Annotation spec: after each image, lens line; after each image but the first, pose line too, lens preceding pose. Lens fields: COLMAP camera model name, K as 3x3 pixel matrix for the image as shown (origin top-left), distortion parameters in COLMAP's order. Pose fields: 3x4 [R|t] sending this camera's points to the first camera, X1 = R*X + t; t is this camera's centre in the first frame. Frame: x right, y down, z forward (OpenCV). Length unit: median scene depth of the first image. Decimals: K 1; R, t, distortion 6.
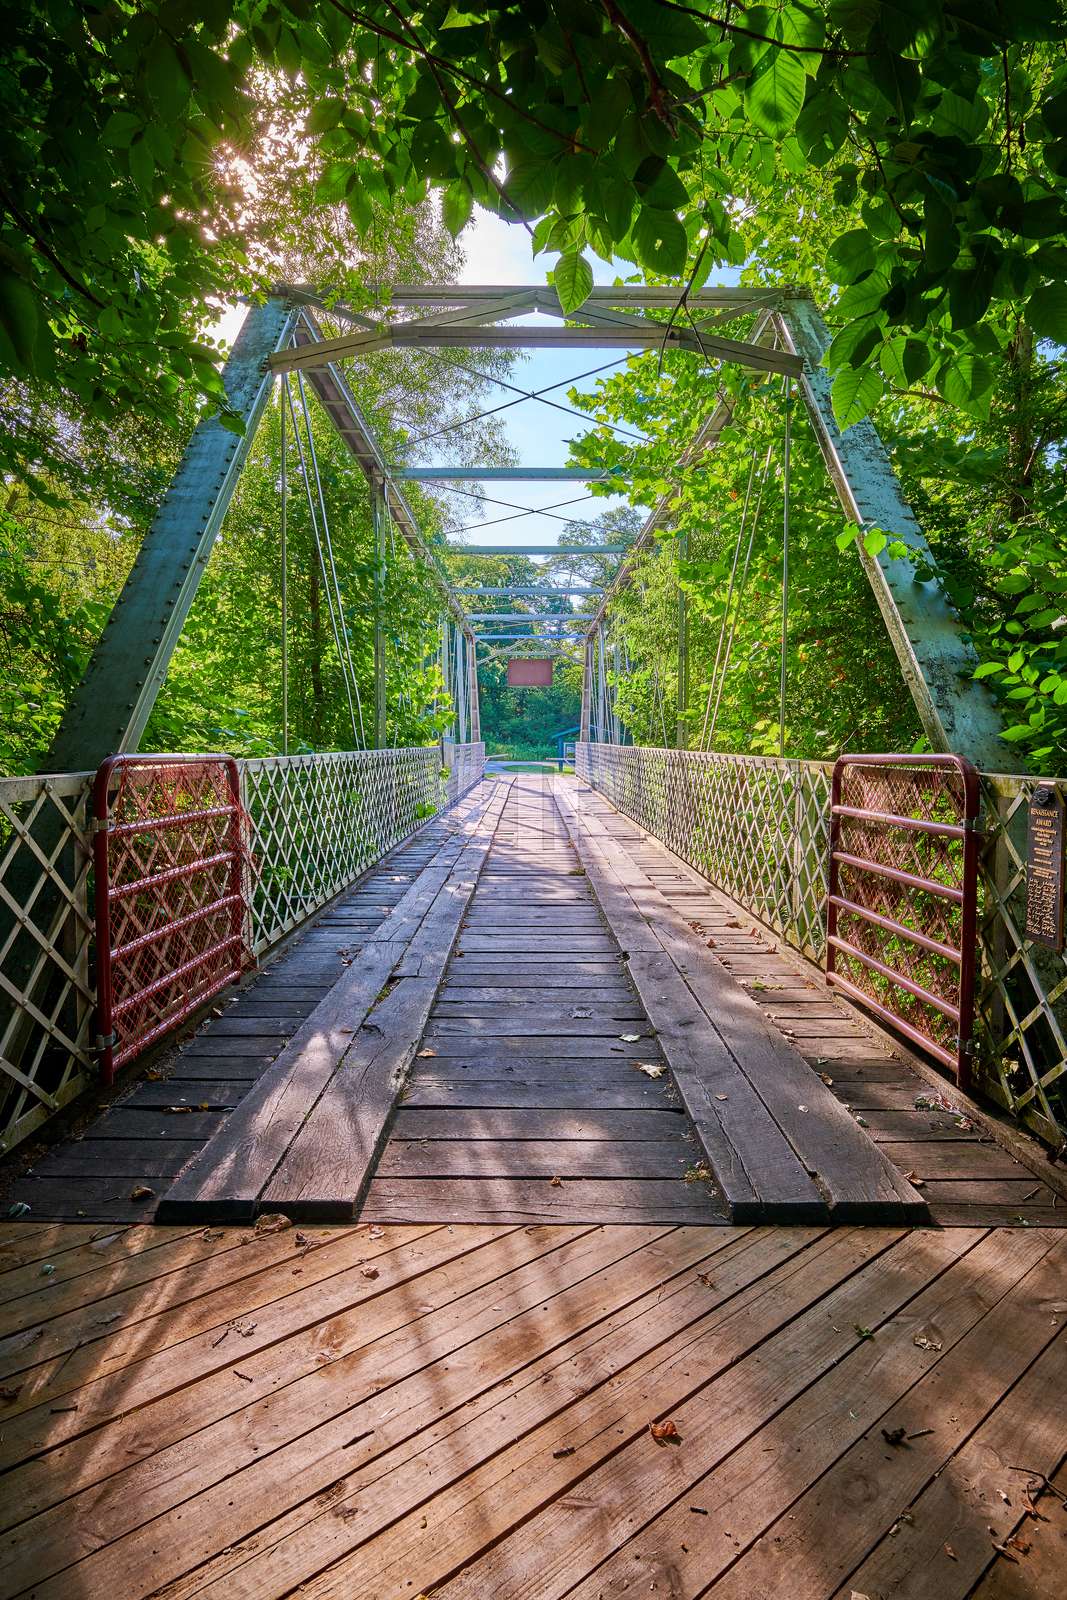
lens RADIAL K [[894.9, 0, 533.5], [0, 894.9, 800.0], [0, 0, 1]] dist [-0.030780, -0.000168]
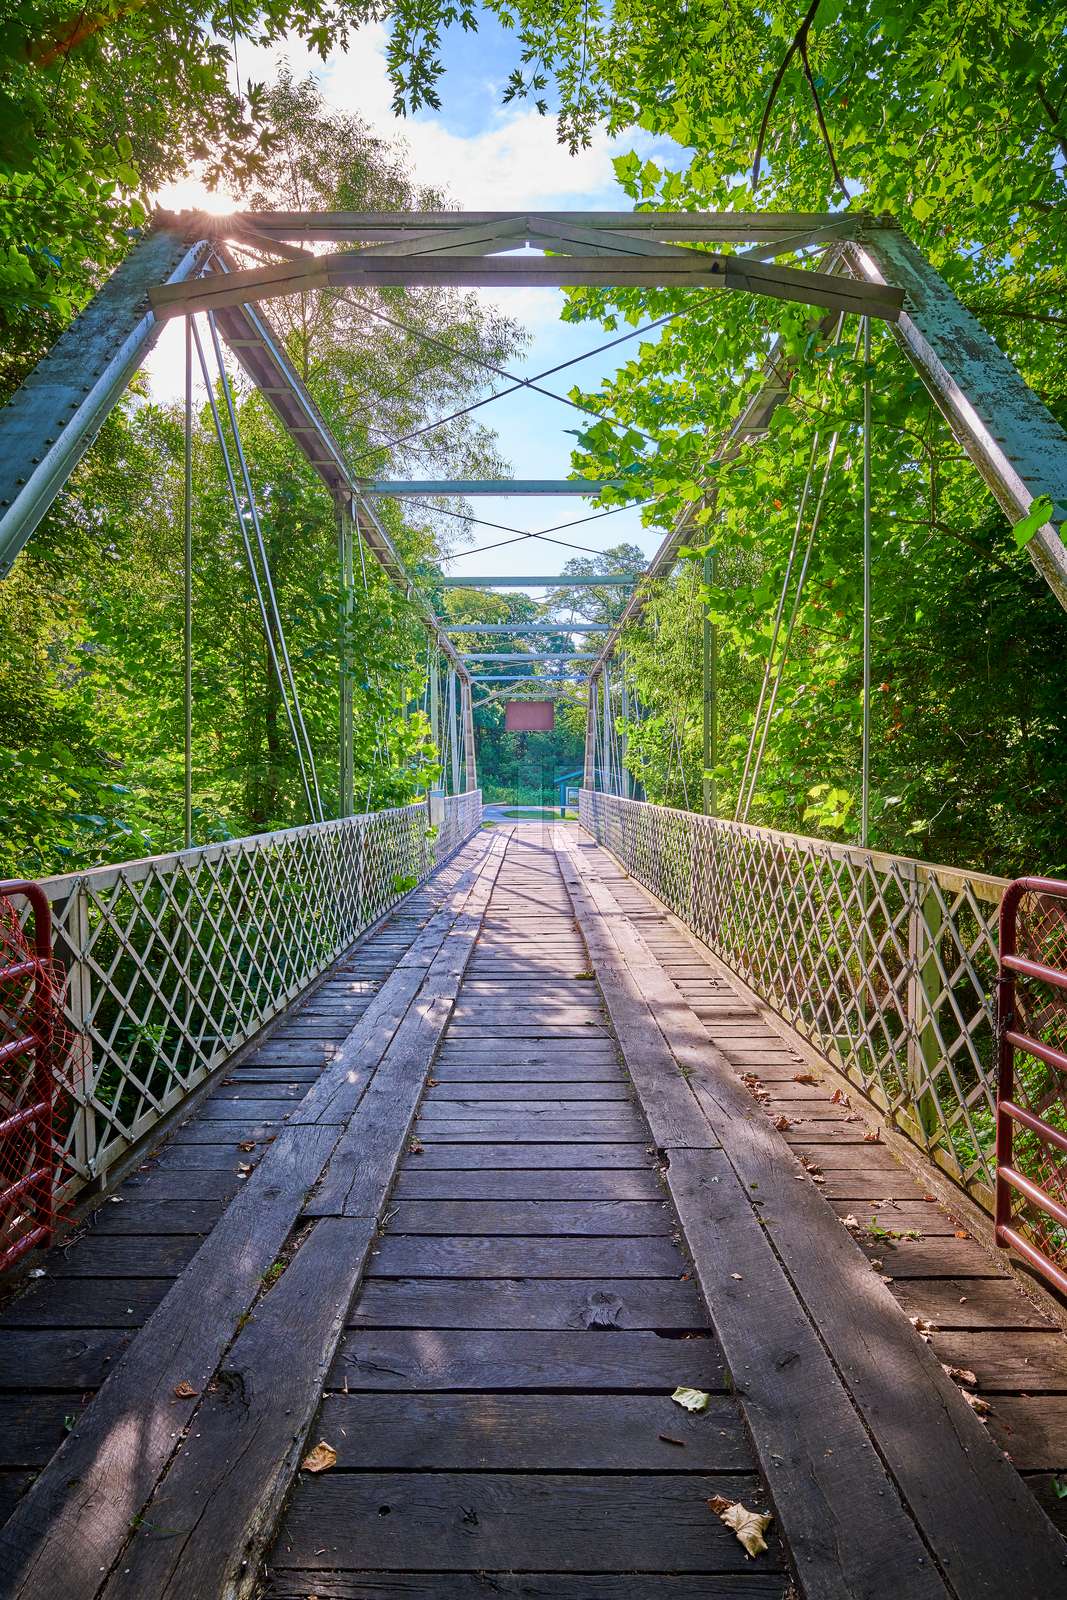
lens RADIAL K [[894.9, 0, 533.5], [0, 894.9, 800.0], [0, 0, 1]] dist [-0.030780, -0.000168]
pose [[0.999988, -0.004245, -0.002555, 0.005489], [0.004131, 0.999057, -0.043212, -0.039684], [0.002736, 0.043201, 0.999063, 0.196398]]
